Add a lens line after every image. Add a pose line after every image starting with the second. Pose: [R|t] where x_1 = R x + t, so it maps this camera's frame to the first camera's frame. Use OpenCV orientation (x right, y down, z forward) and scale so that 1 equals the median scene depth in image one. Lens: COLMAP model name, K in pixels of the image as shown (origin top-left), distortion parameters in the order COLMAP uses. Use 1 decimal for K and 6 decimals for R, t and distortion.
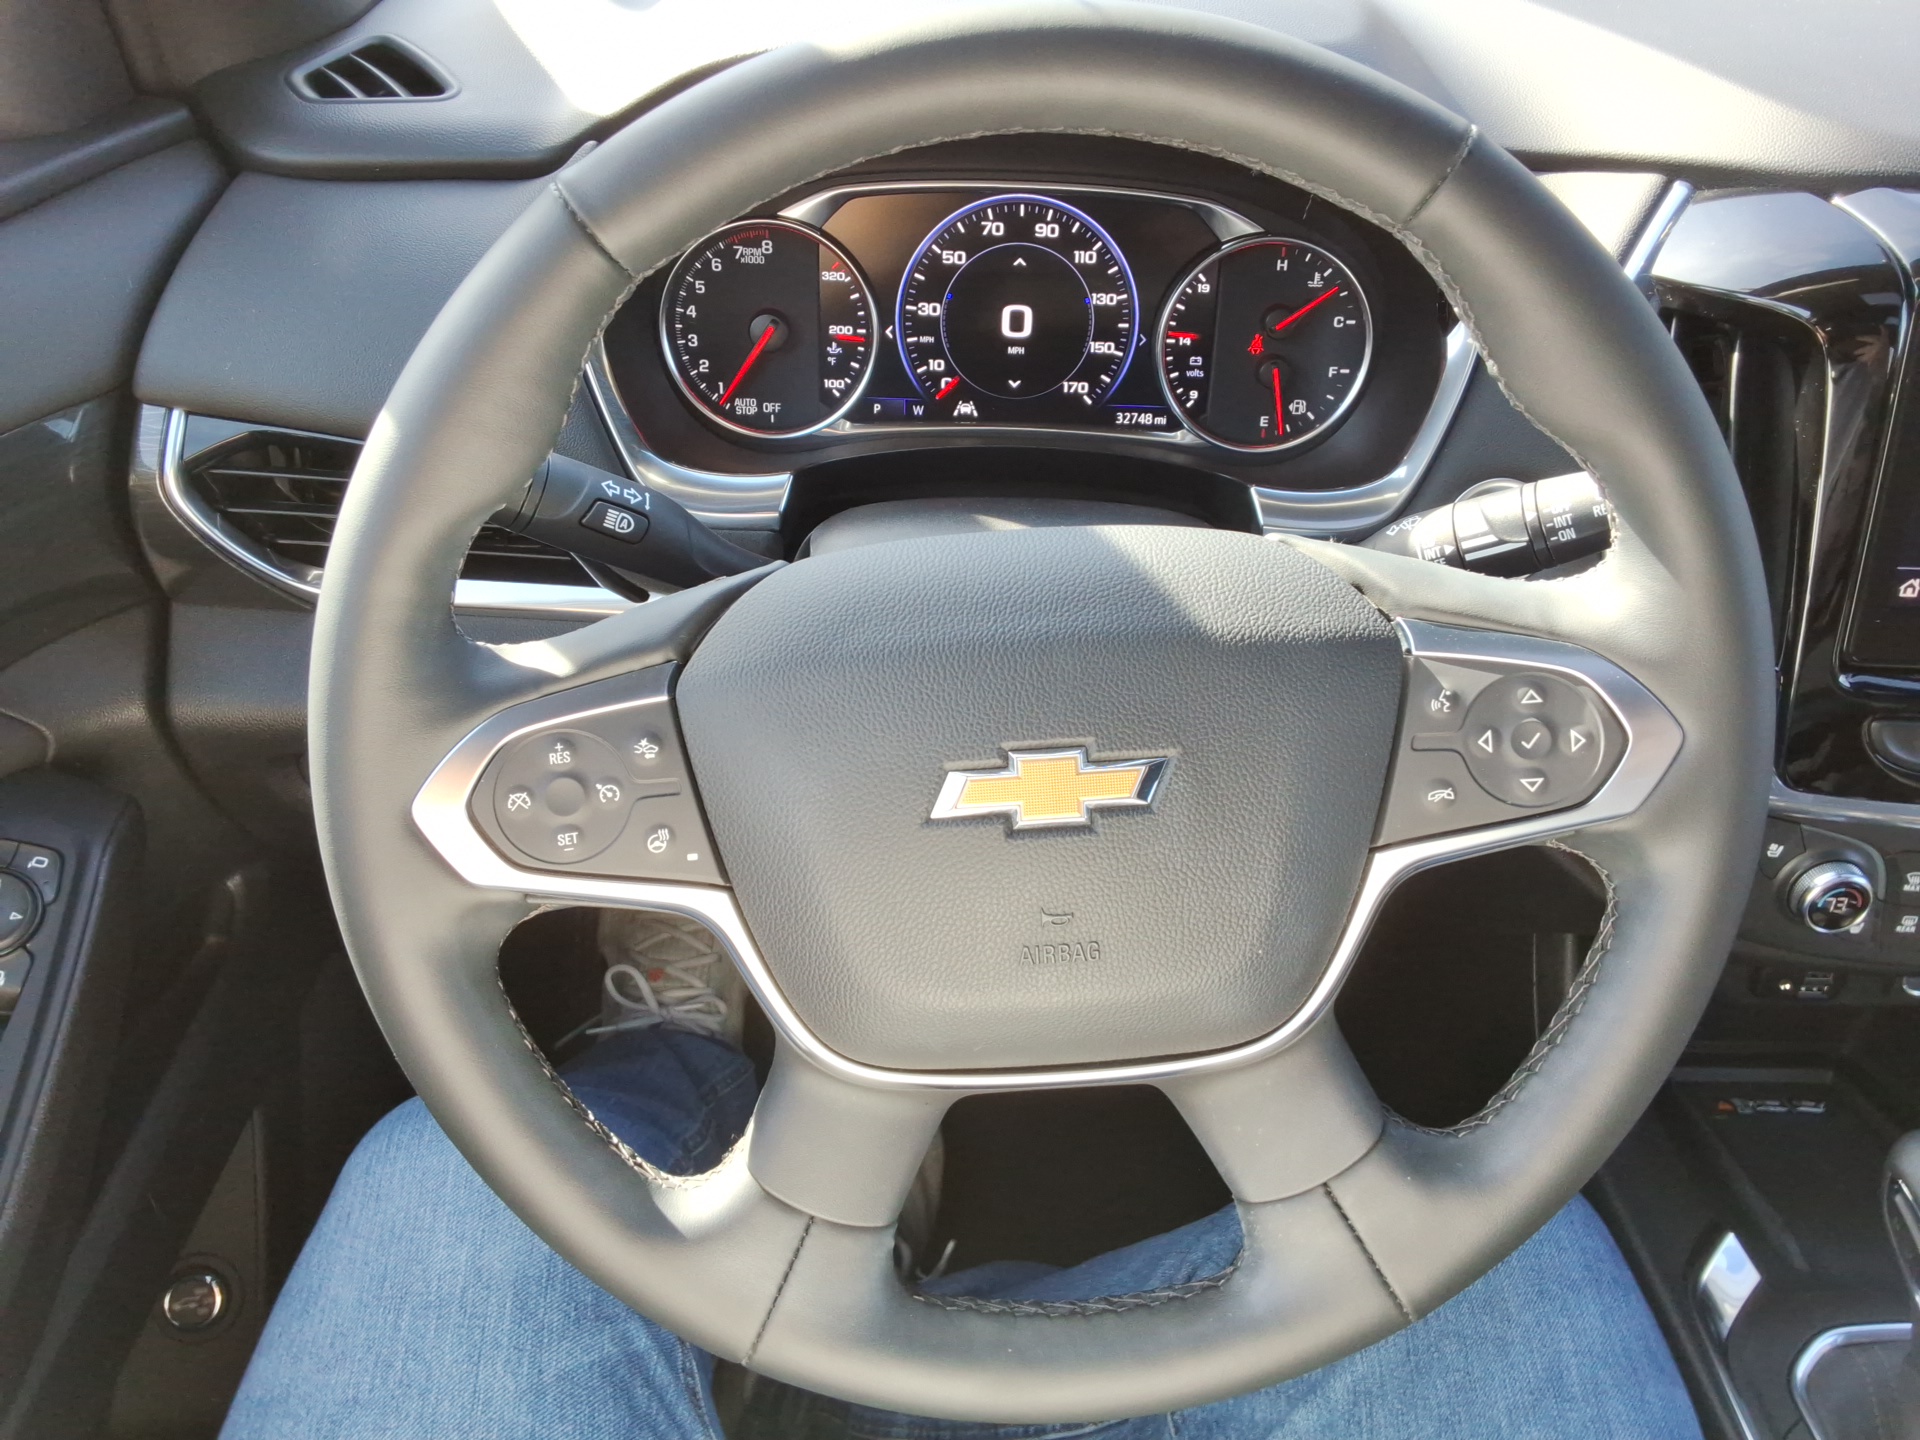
lens RADIAL K [[1544.9, 0, 996.0], [0, 1544.9, 699.6], [0, 0, 1]] dist [0.118395, -0.174768]
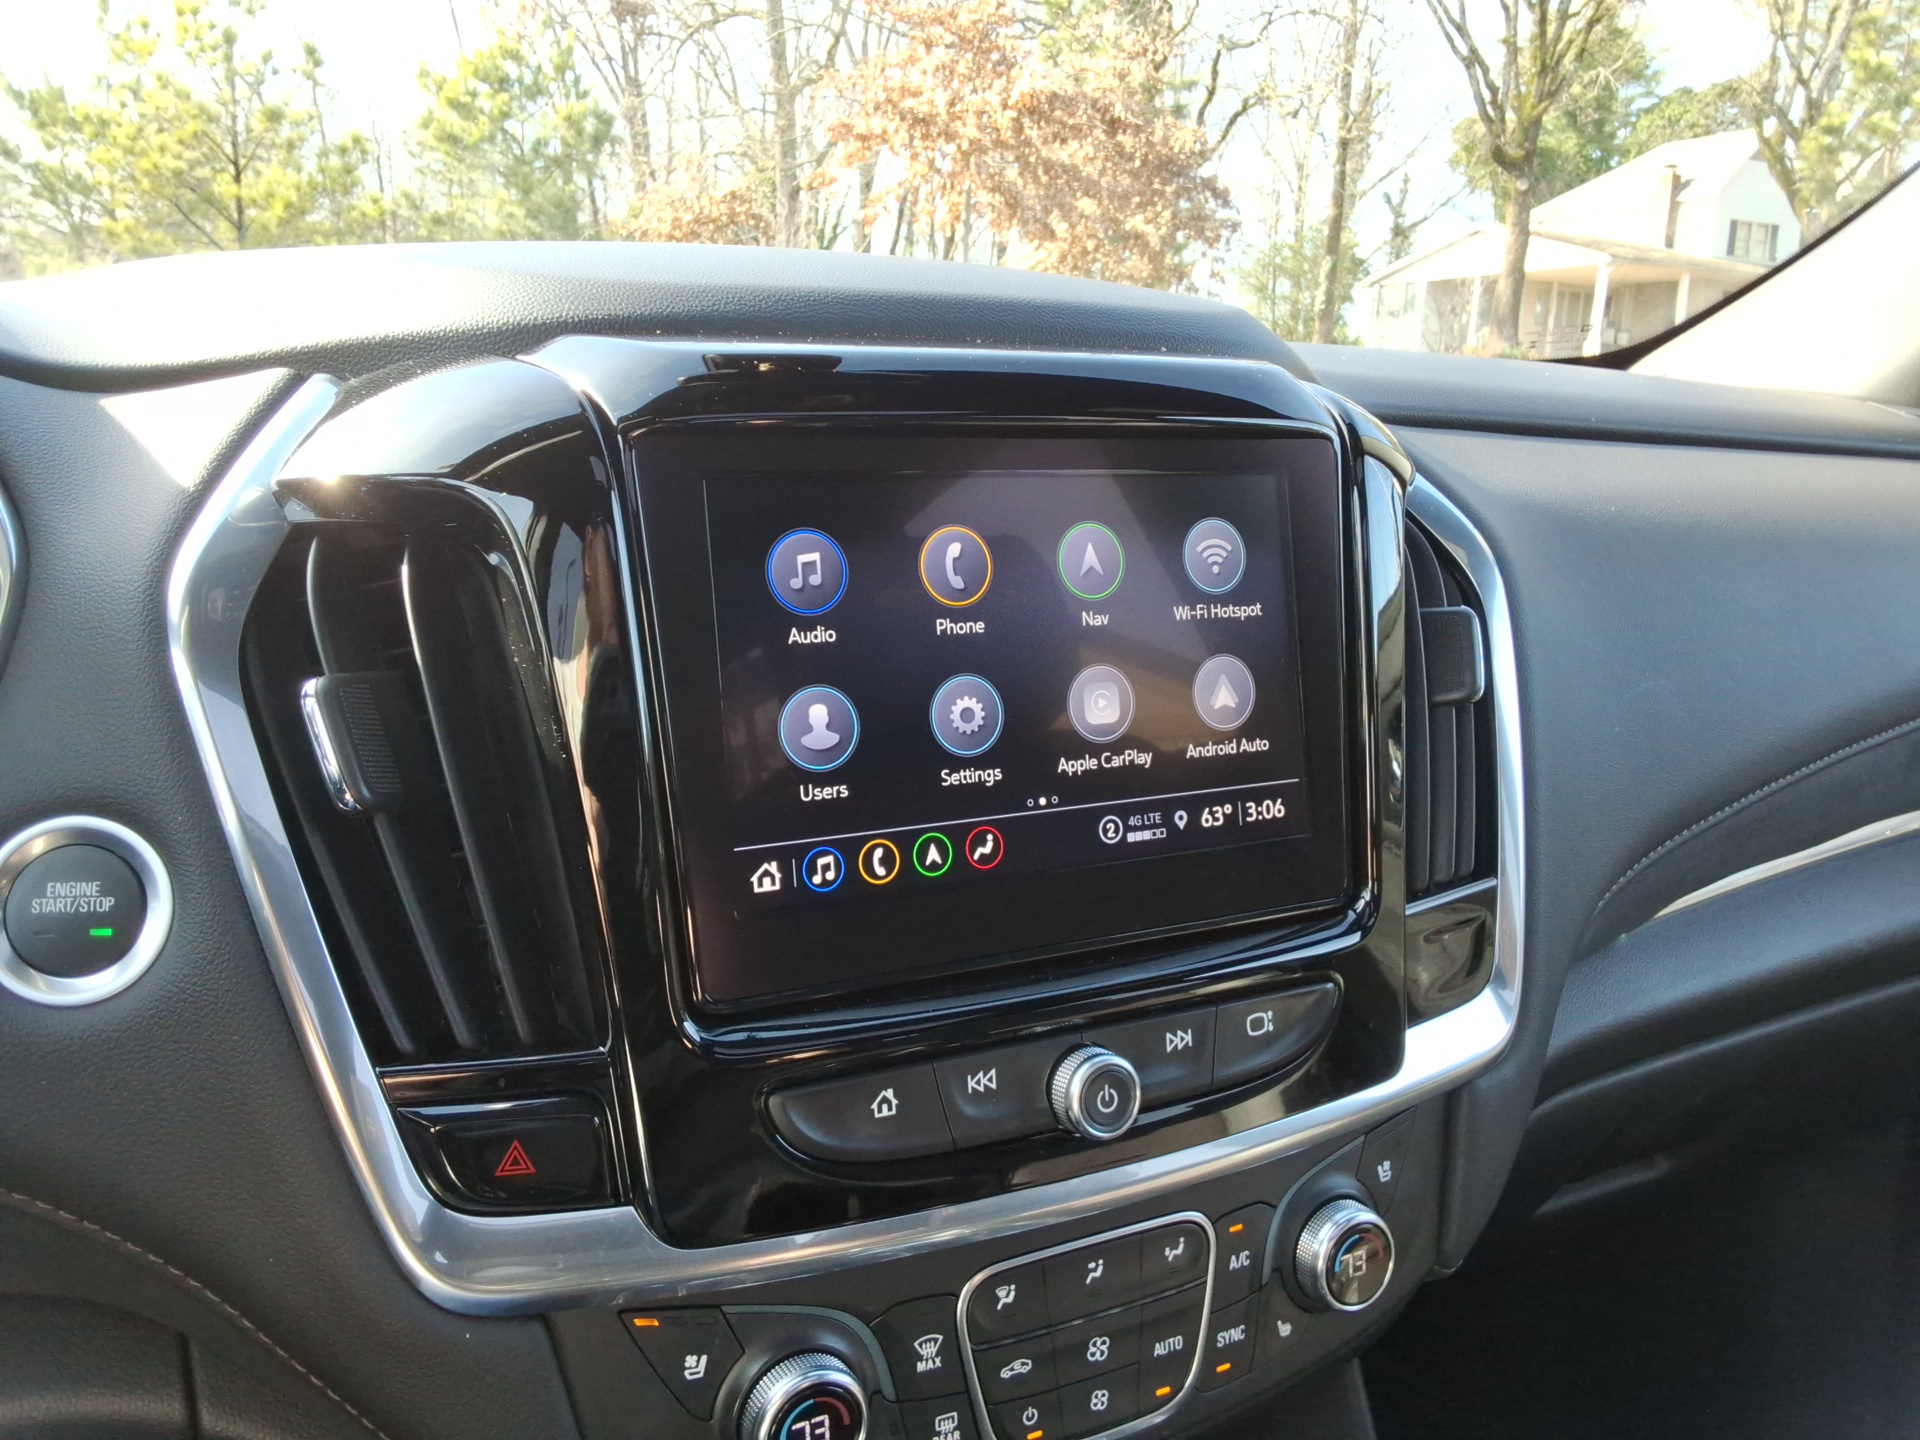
lens RADIAL K [[1544.9, 0, 986.4], [0, 1544.9, 688.7], [0, 0, 1]] dist [0.118395, -0.174768]
pose [[0.897359, -0.106131, 0.428350, 0.345879], [0.267884, 0.902359, -0.337619, 0.089135], [-0.350693, 0.417713, 0.838170, 0.345201]]
